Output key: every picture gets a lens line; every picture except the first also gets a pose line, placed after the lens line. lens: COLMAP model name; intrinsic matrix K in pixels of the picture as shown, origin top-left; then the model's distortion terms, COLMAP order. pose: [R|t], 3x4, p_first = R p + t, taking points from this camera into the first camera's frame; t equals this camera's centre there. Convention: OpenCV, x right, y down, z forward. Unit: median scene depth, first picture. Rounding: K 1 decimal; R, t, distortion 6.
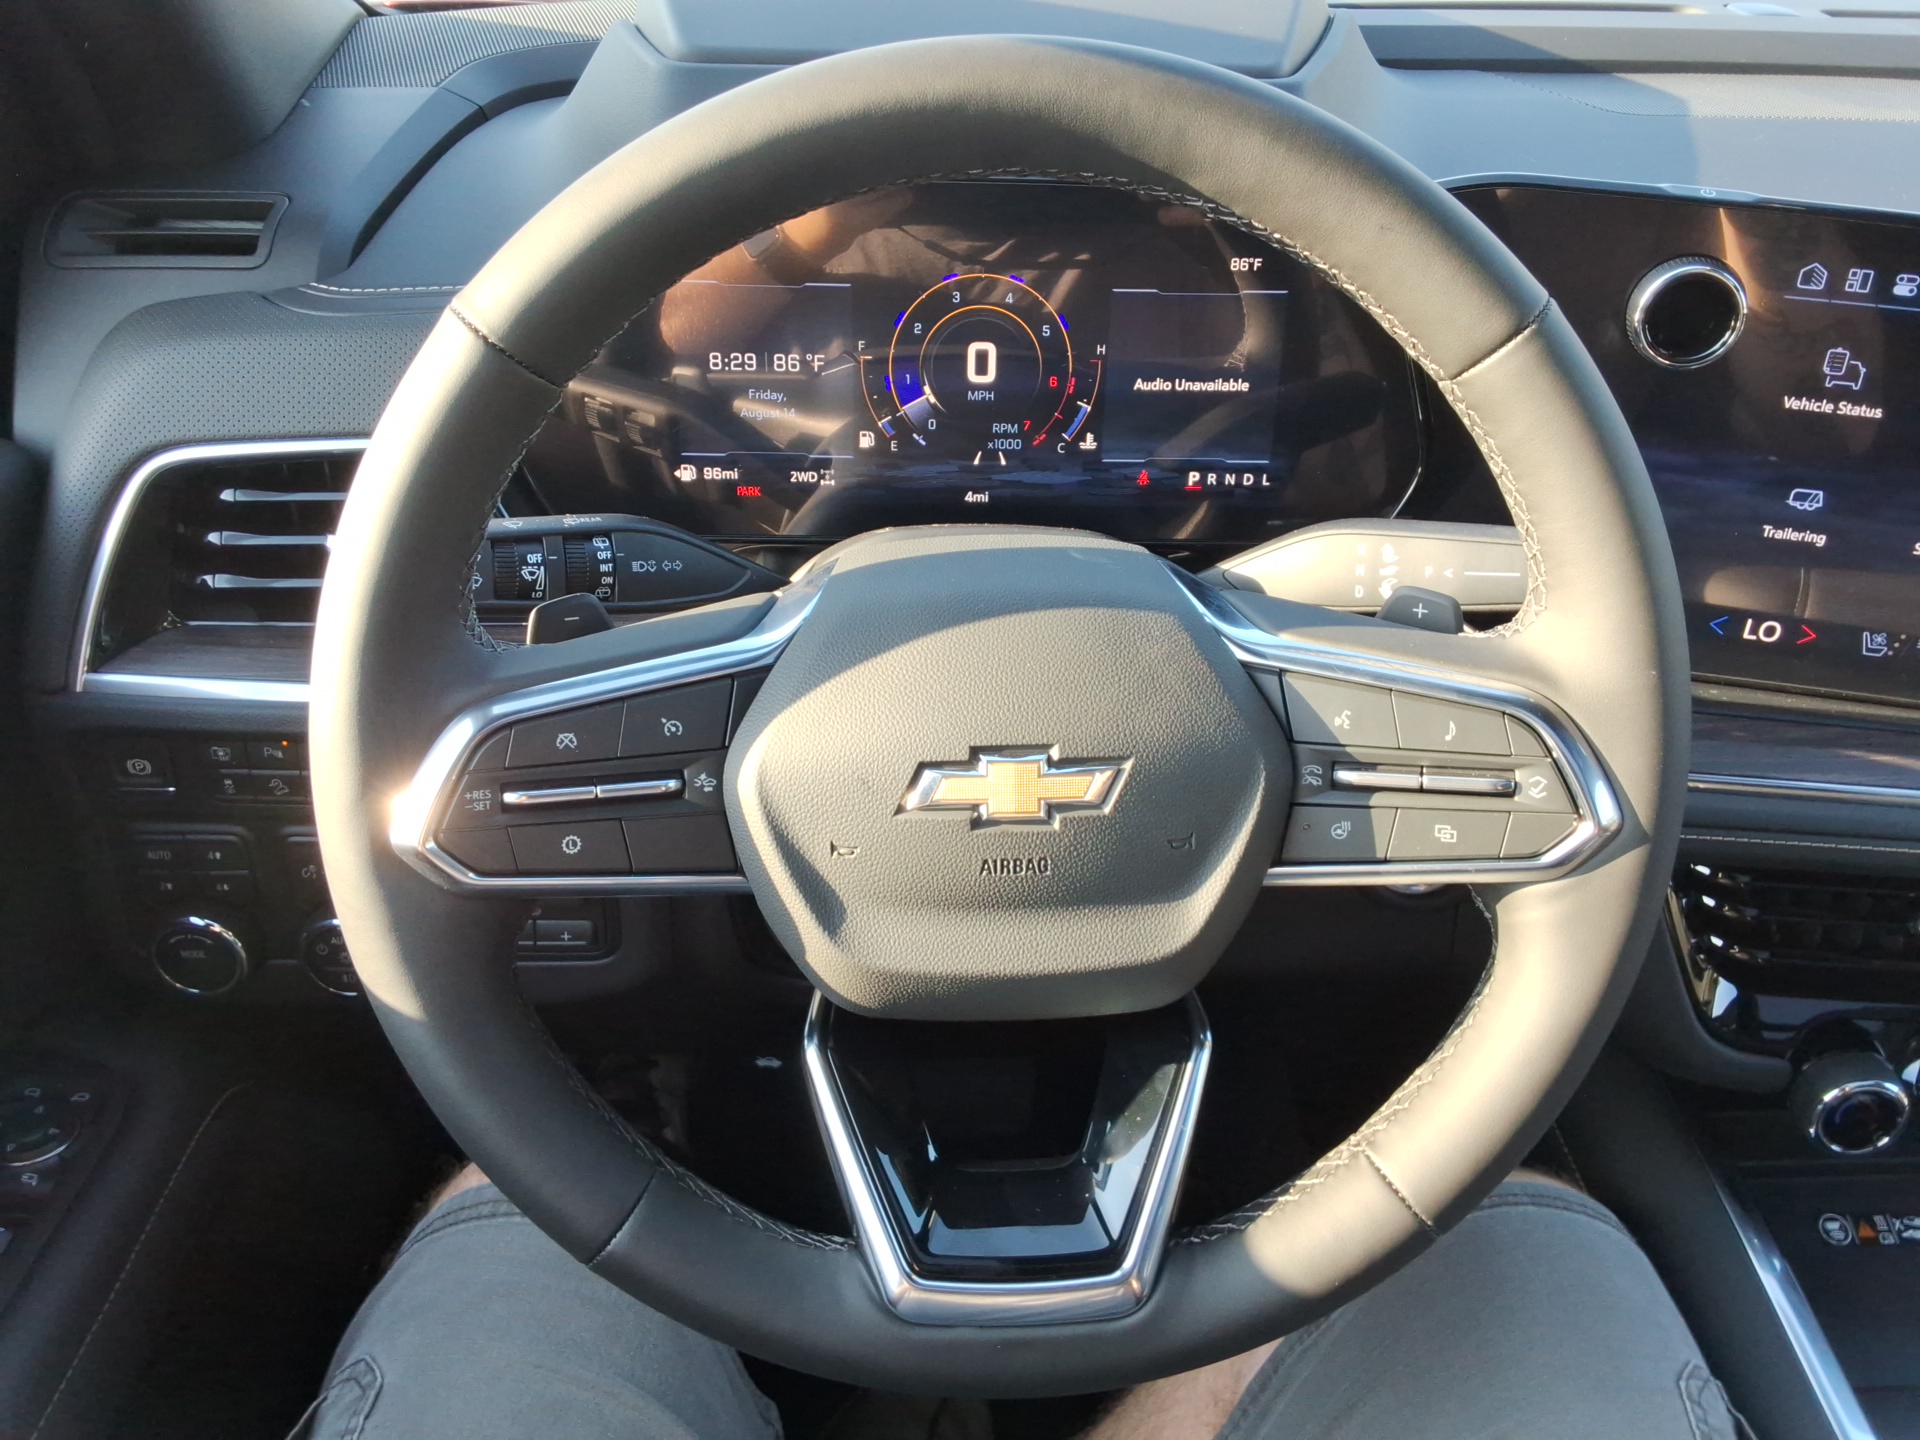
lens RADIAL K [[1549.0, 0, 960.8], [0, 1549.0, 725.9], [0, 0, 1]] dist [0.093492, -0.151194]
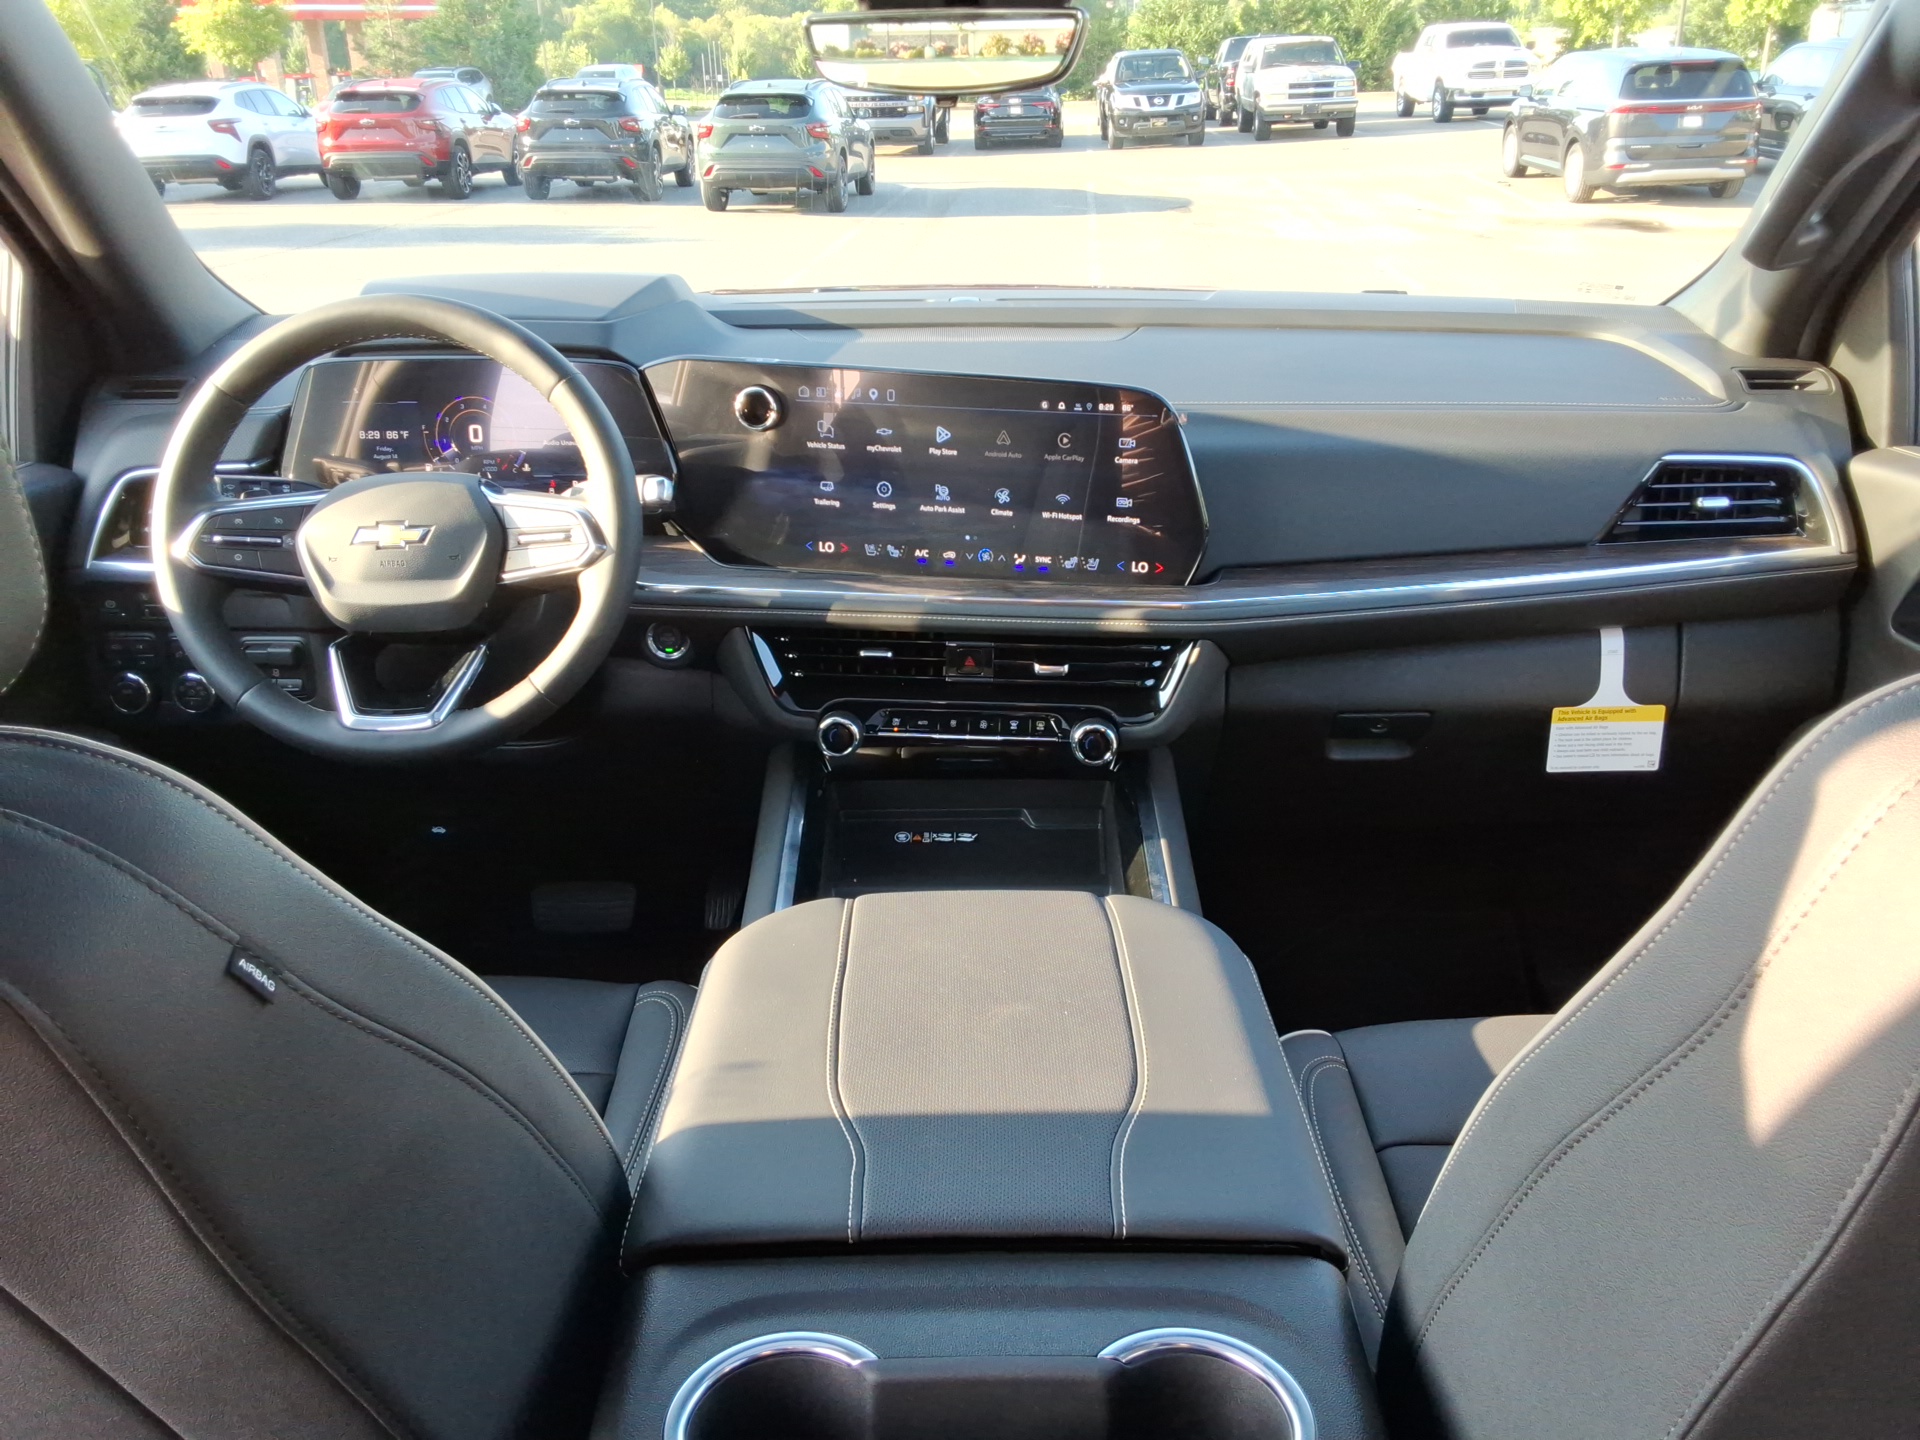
lens RADIAL K [[1549.0, 0, 967.3], [0, 1549.0, 715.5], [0, 0, 1]] dist [0.093492, -0.151194]
pose [[0.999003, -0.014365, -0.042261, 1.163536], [0.005415, 0.978810, -0.204700, 0.922486], [0.044306, 0.204267, 0.977912, -1.643695]]
